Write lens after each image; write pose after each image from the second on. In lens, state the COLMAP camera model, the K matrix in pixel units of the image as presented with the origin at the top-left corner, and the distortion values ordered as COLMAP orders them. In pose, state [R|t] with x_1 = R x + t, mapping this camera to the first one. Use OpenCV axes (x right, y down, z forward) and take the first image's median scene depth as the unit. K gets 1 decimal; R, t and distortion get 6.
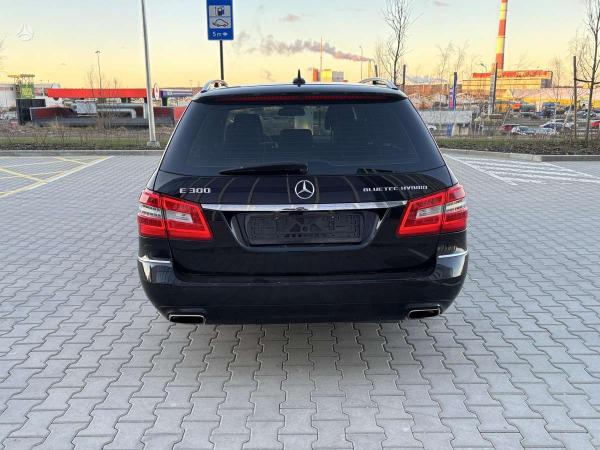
lens RADIAL K [[696.6, 0, 291.1], [0, 696.6, 223.7], [0, 0, 1]] dist [0.160418, -0.326987]
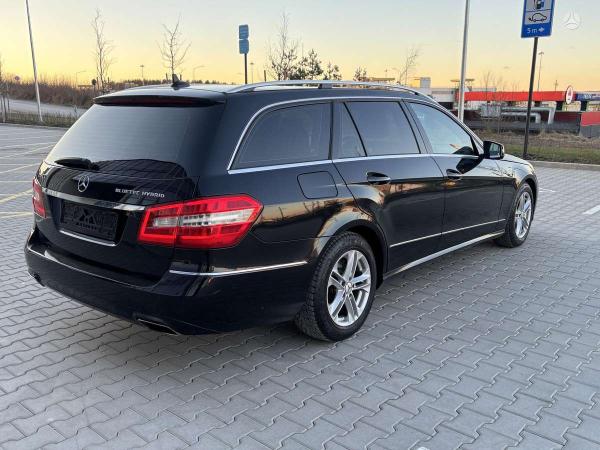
lens RADIAL K [[696.6, 0, 291.1], [0, 696.6, 223.7], [0, 0, 1]] dist [0.160418, -0.326987]
pose [[0.653195, 0.147584, -0.742668, 0.398727], [-0.150858, 0.986523, 0.063359, -0.039494], [0.742010, 0.070652, 0.666656, 0.195275]]
